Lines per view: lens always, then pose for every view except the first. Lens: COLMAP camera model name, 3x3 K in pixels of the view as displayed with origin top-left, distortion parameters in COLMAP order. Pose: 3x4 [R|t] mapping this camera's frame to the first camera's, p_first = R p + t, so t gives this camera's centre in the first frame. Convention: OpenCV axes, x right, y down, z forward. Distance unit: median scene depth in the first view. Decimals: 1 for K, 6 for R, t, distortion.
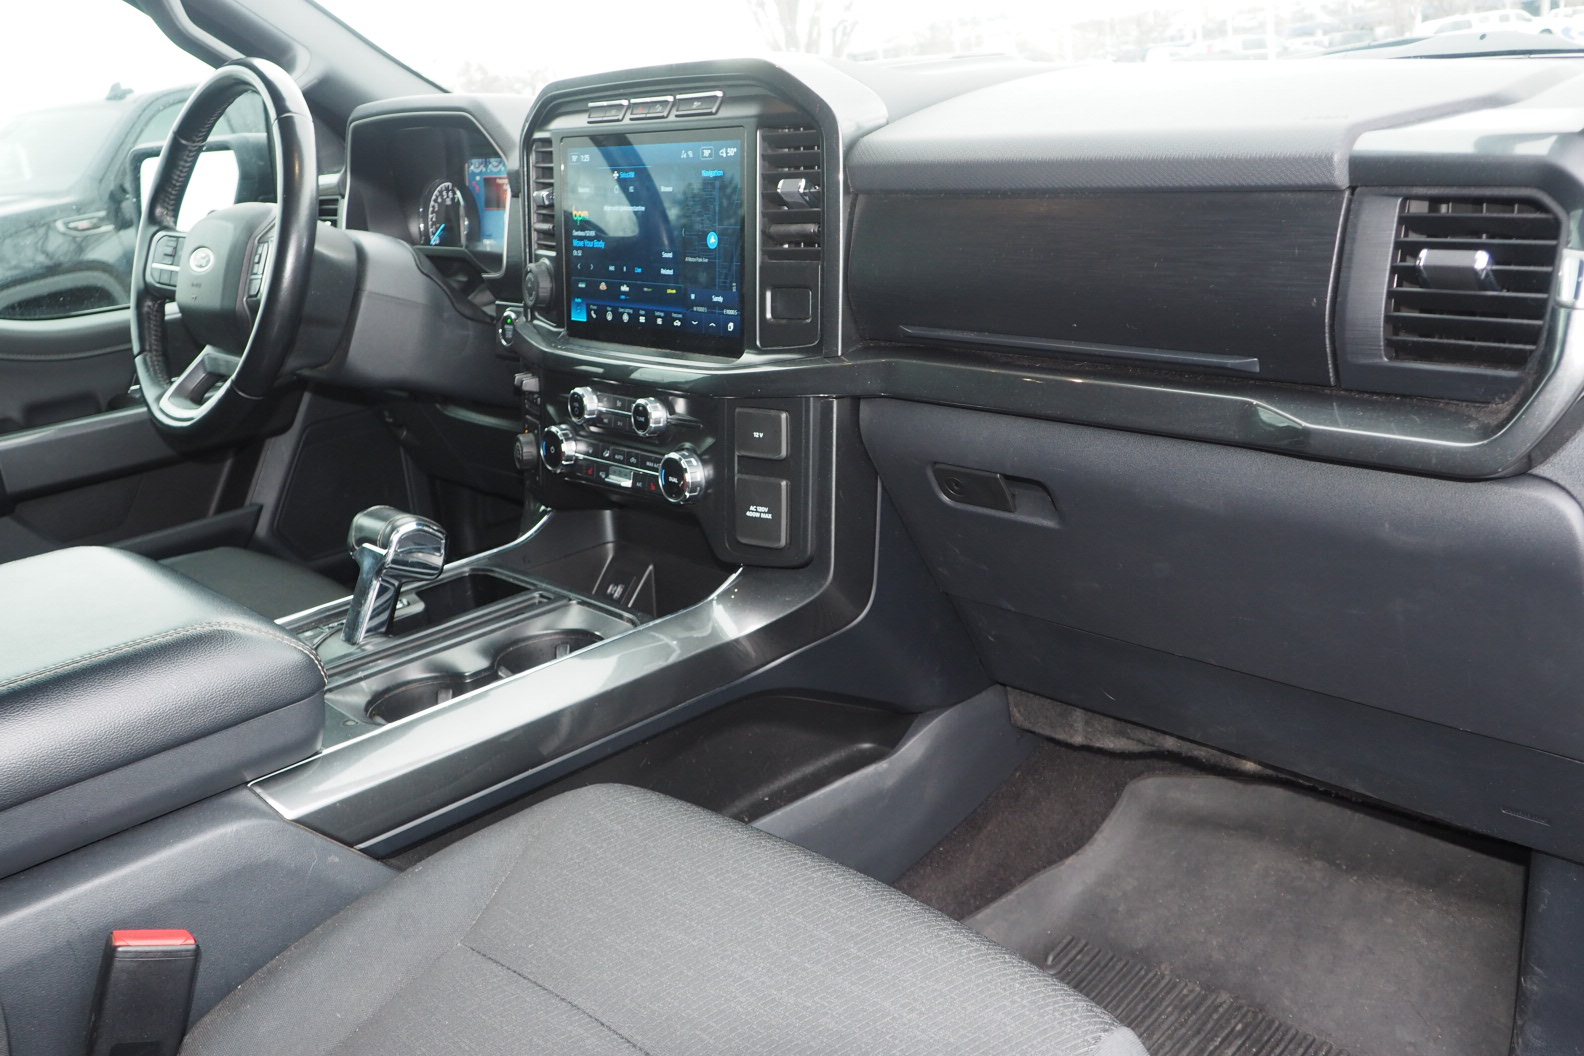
lens RADIAL K [[1354.8, 0, 822.0], [0, 1354.8, 546.6], [0, 0, 1]] dist [-0.026541, 0.008399]
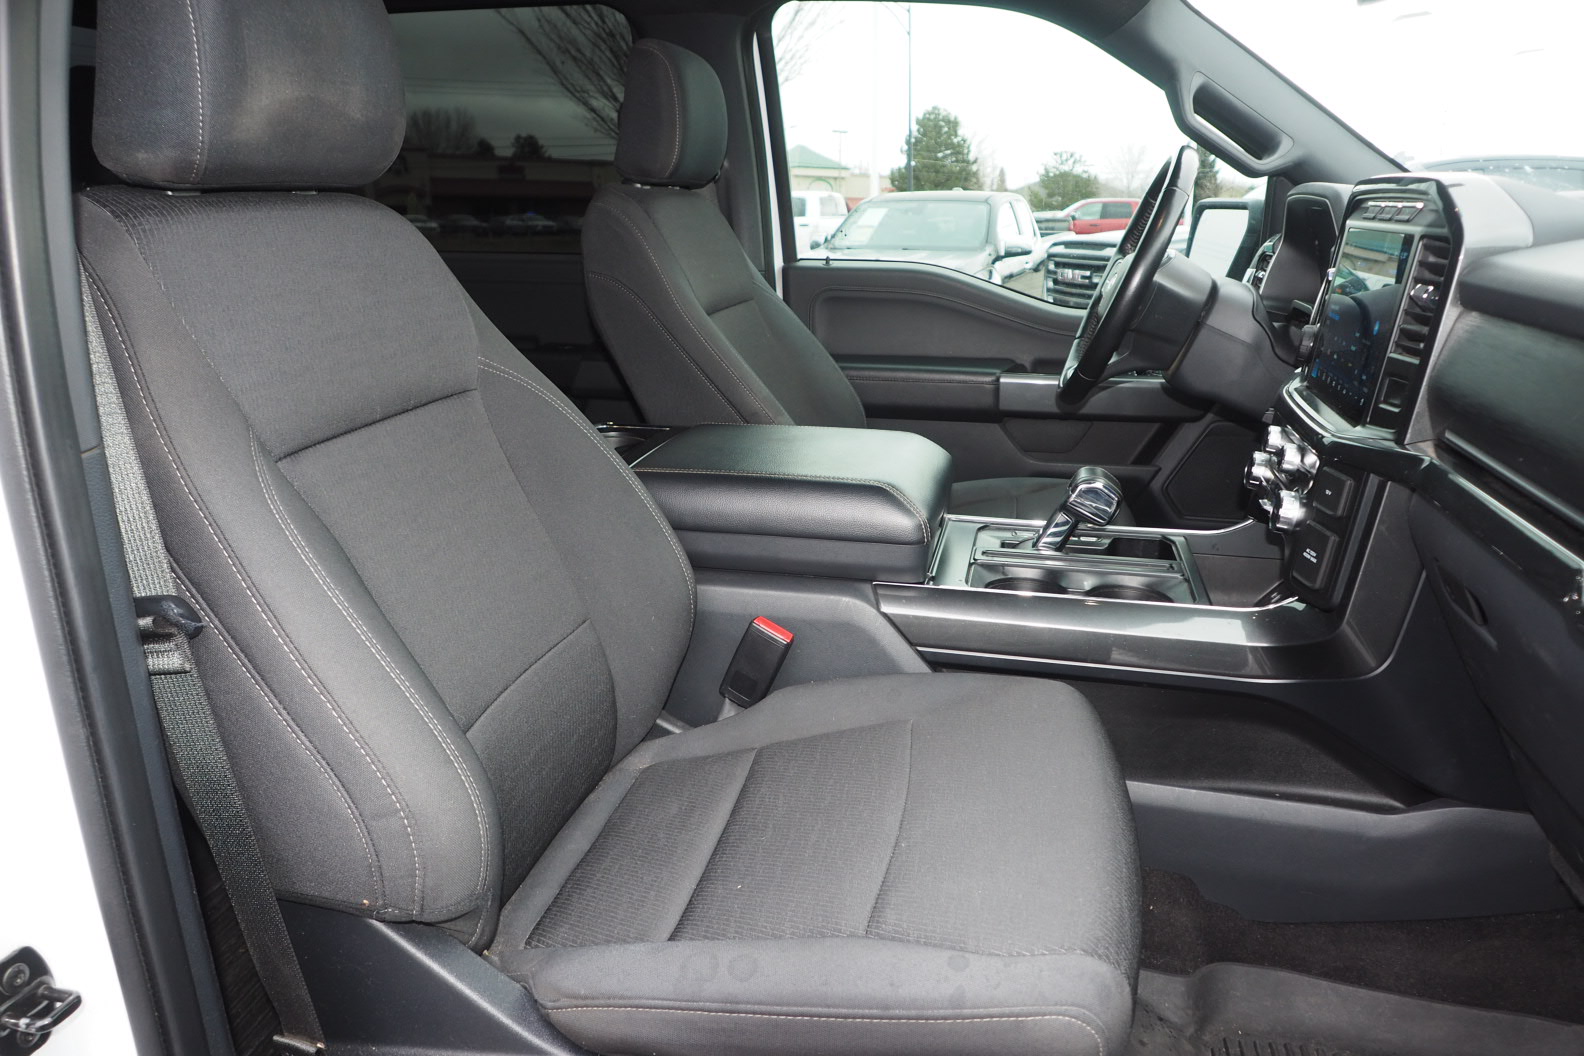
lens RADIAL K [[1138.0, 0, 794.9], [0, 1138.0, 533.1], [0, 0, 1]] dist [-0.026720, 0.007531]
pose [[0.523292, 0.309771, -0.793856, 0.478966], [-0.300797, 0.938768, 0.168038, -0.071243], [0.797300, 0.150857, 0.584428, 0.052734]]
